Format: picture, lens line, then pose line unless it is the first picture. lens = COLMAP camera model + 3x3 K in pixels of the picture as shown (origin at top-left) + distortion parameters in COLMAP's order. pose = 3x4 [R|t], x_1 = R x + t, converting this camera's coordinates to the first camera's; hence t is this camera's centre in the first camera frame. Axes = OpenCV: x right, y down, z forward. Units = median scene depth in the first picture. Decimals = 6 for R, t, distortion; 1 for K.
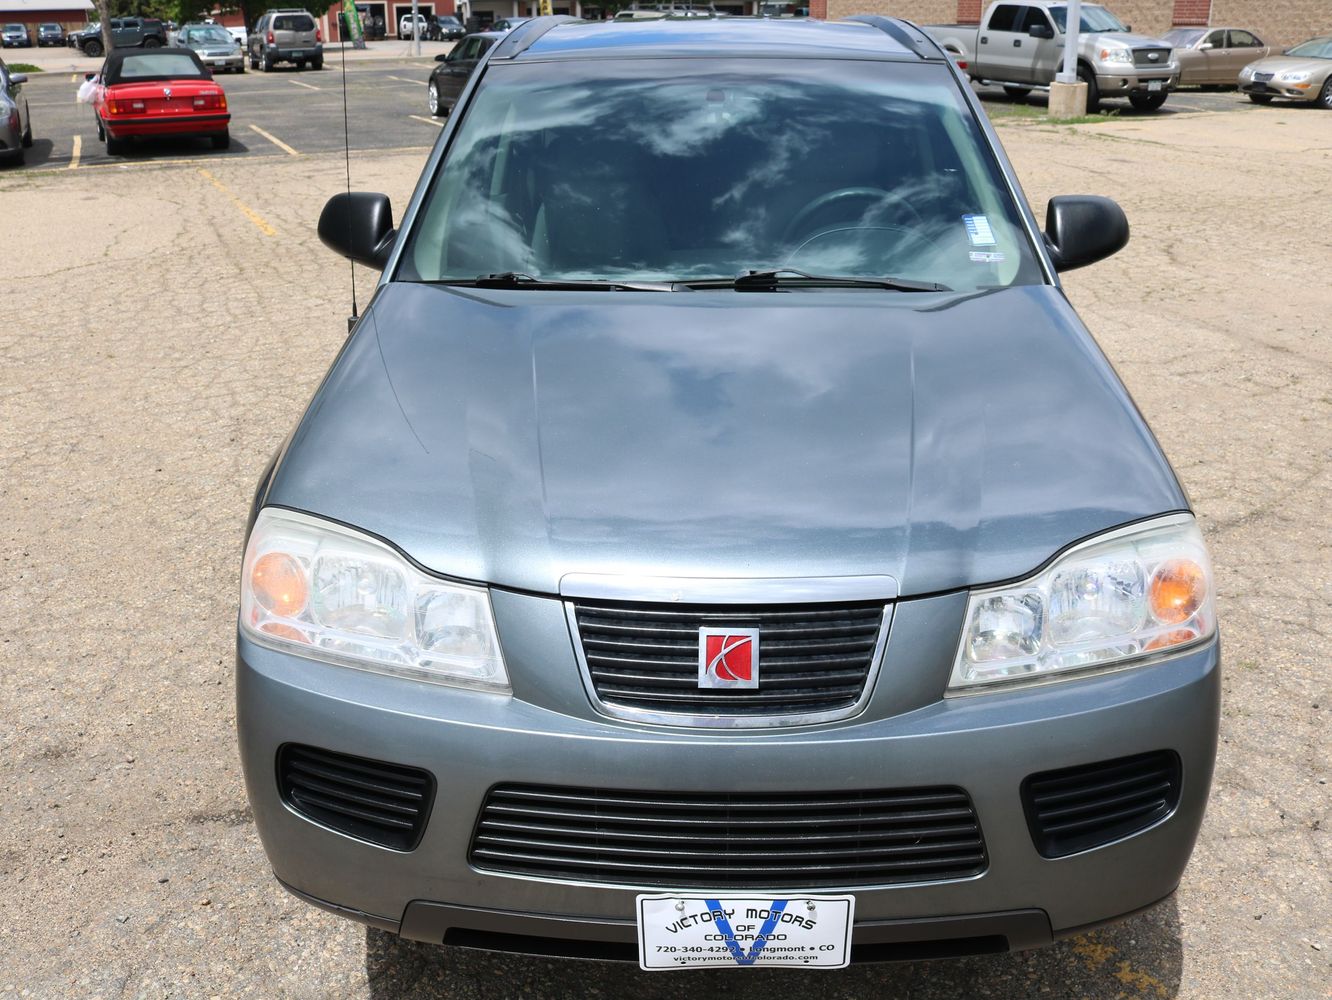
lens RADIAL K [[1232.1, 0, 666.0], [0, 1232.1, 500.0], [0, 0, 1]] dist [-0.152385, 0.124290]
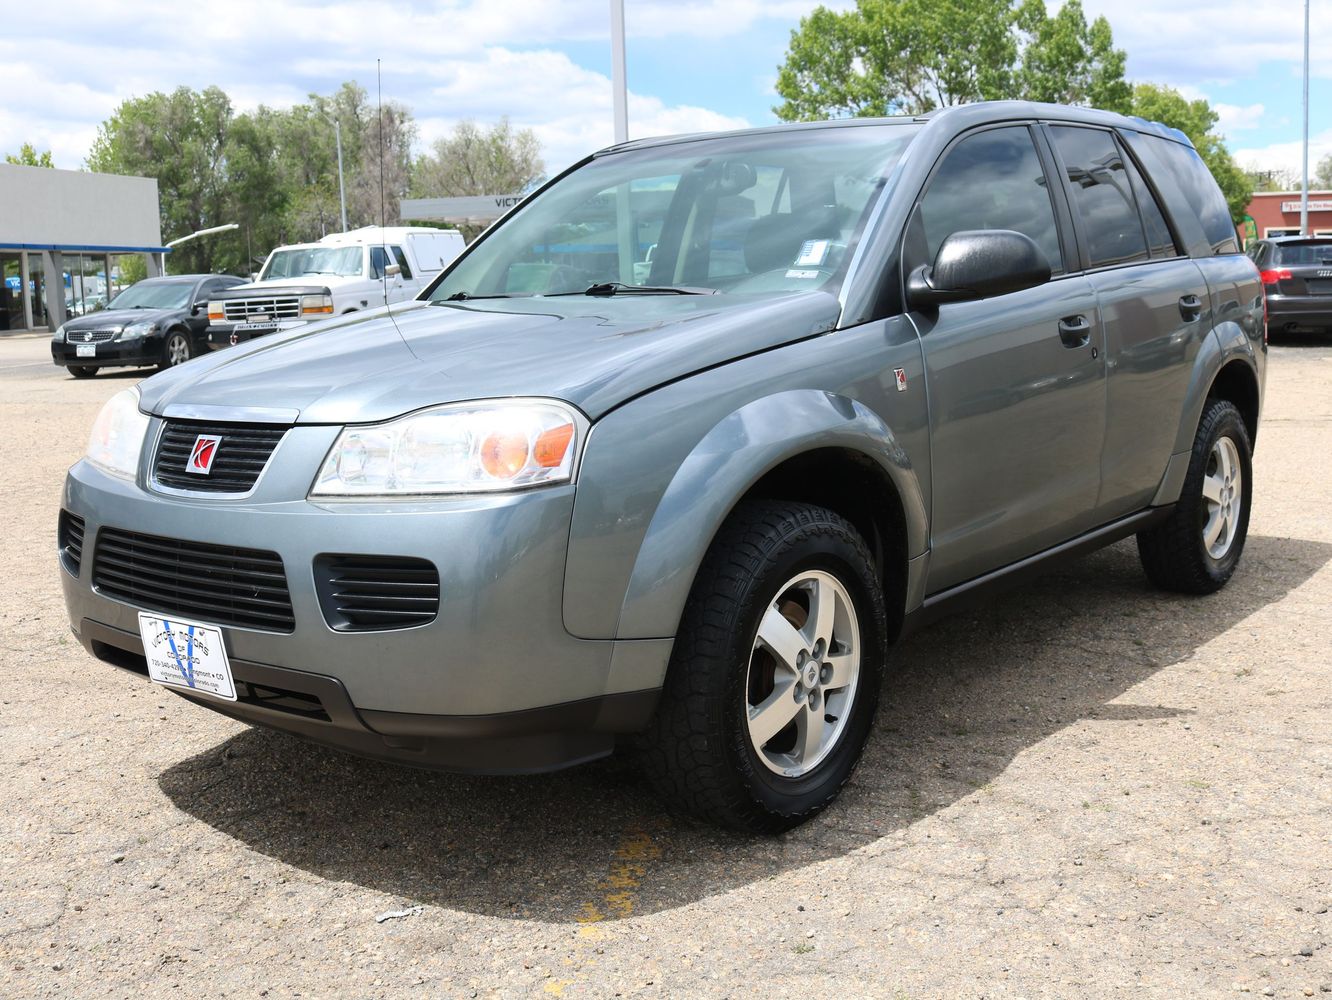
lens RADIAL K [[1458.2, 0, 666.0], [0, 1458.2, 500.0], [0, 0, 1]] dist [-0.117108, 0.095090]
pose [[0.793758, 0.067842, -0.604438, 1.517707], [-0.194233, 0.970000, -0.146197, 0.320805], [0.576386, 0.233447, 0.783123, -0.029903]]
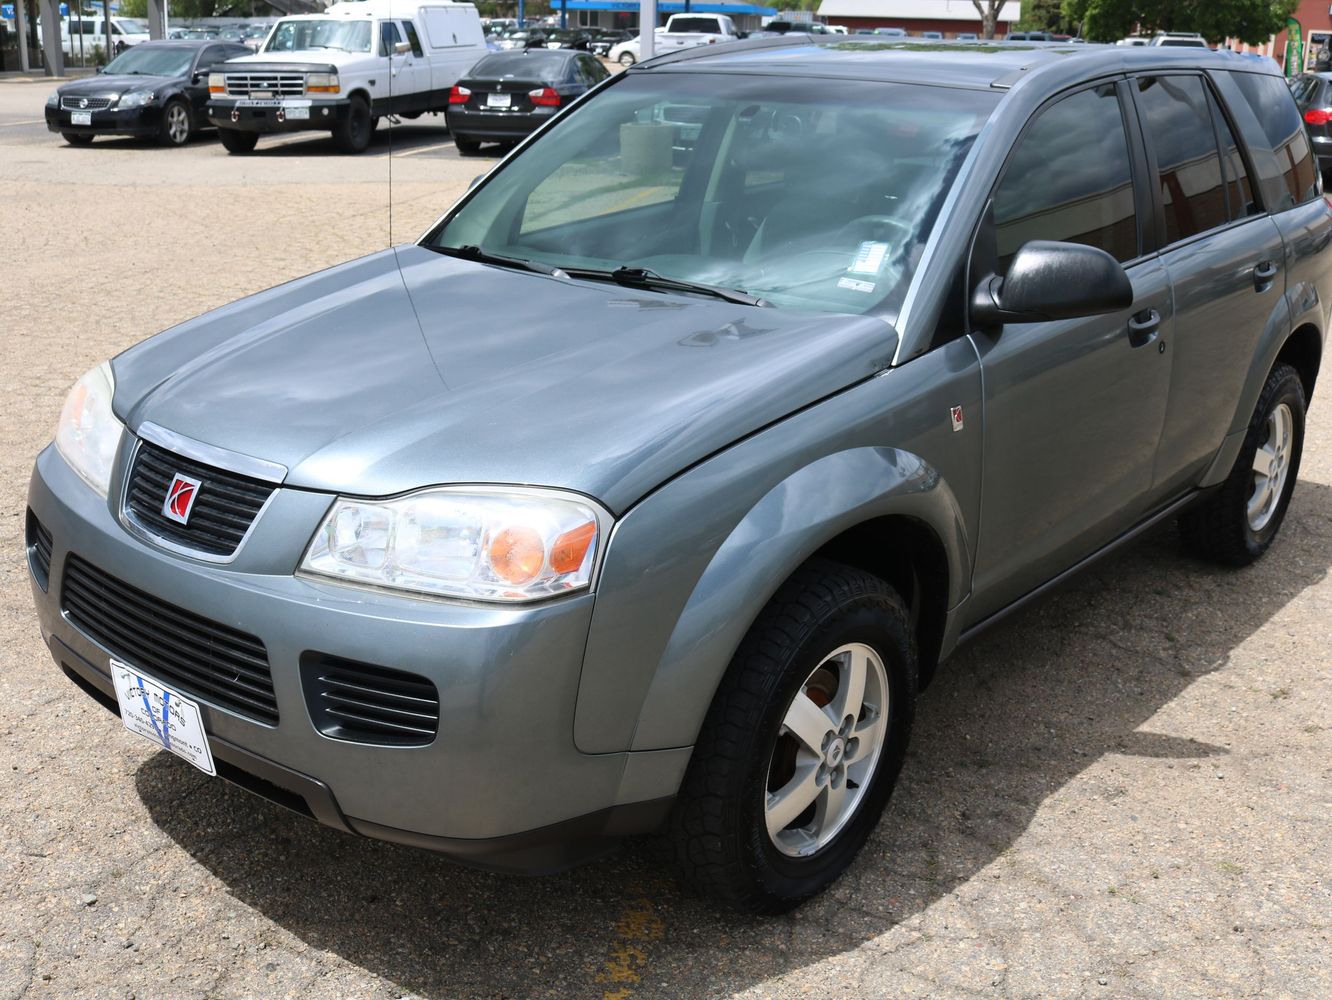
lens RADIAL K [[1458.2, 0, 666.0], [0, 1458.2, 500.0], [0, 0, 1]] dist [-0.117108, 0.095090]
pose [[0.786109, 0.209844, -0.581376, 1.343216], [-0.251109, 0.967909, 0.009824, -0.017041], [0.564780, 0.138266, 0.813576, 0.024726]]
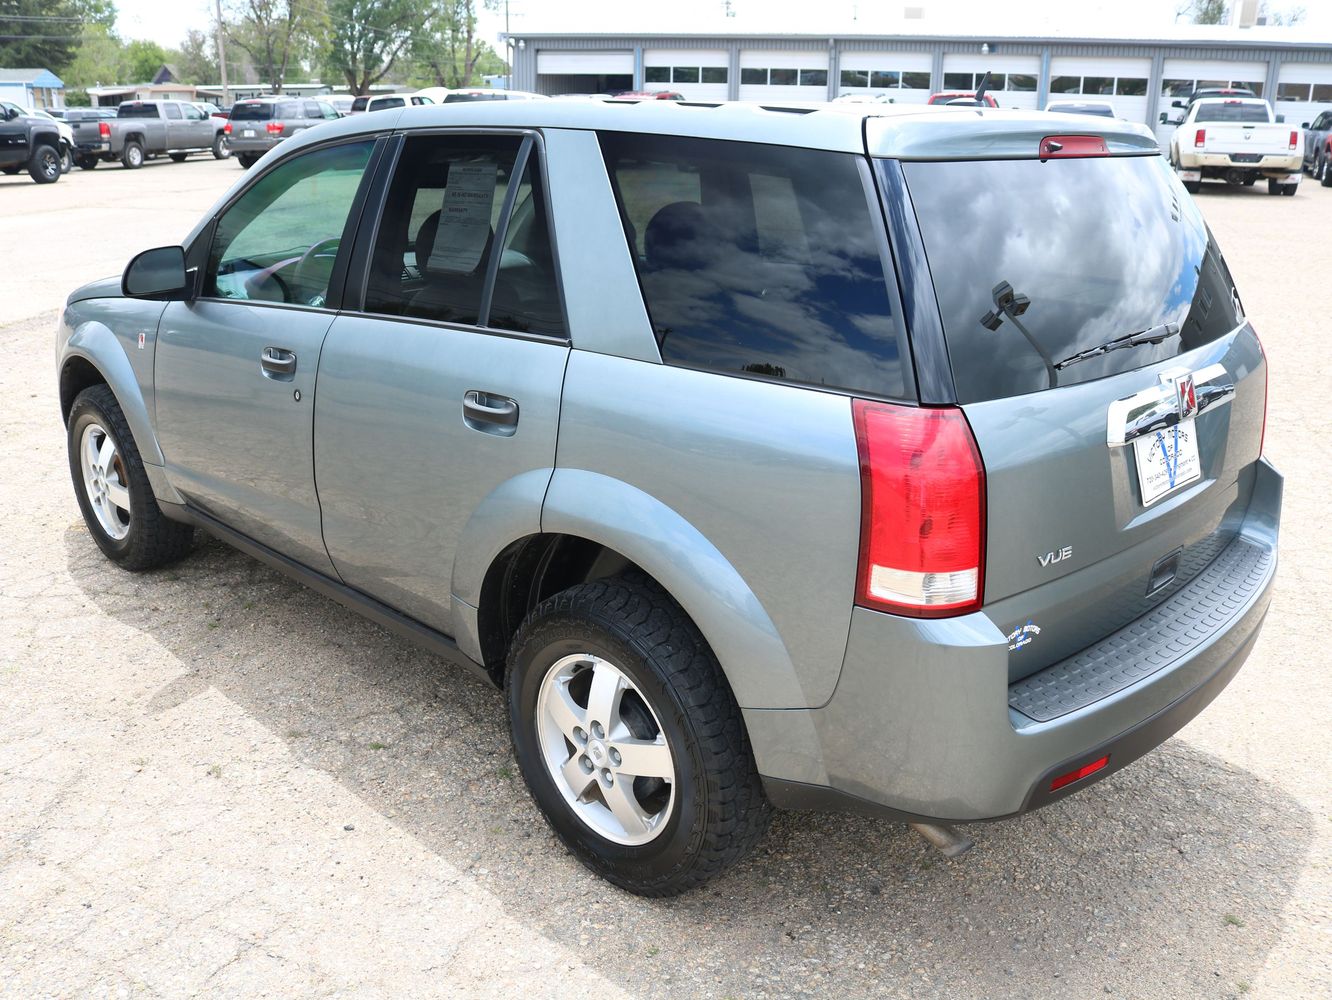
lens RADIAL K [[1232.1, 0, 666.0], [0, 1232.1, 500.0], [0, 0, 1]] dist [-0.152385, 0.124290]
pose [[-0.675425, 0.225730, -0.702030, 1.593409], [-0.281572, 0.800924, 0.528429, -1.460753], [0.681556, 0.554586, -0.477405, 3.640516]]
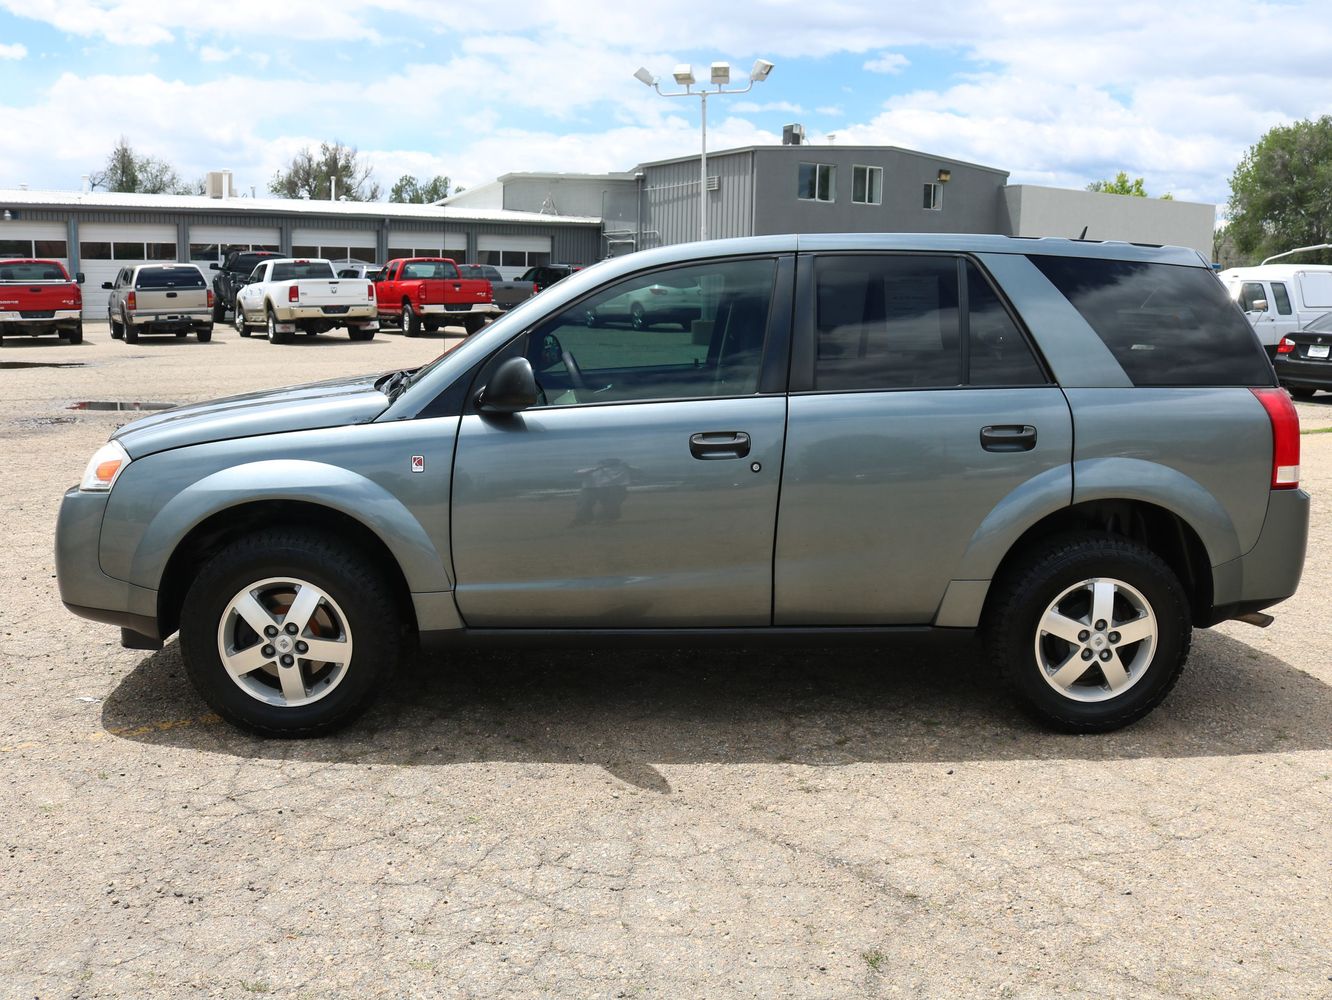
lens RADIAL K [[1232.1, 0, 666.0], [0, 1232.1, 500.0], [0, 0, 1]] dist [-0.152385, 0.124290]
pose [[0.089342, 0.176604, -0.980219, 2.866328], [-0.382218, 0.914883, 0.129995, -0.597355], [0.919743, 0.363044, 0.149239, 1.760394]]
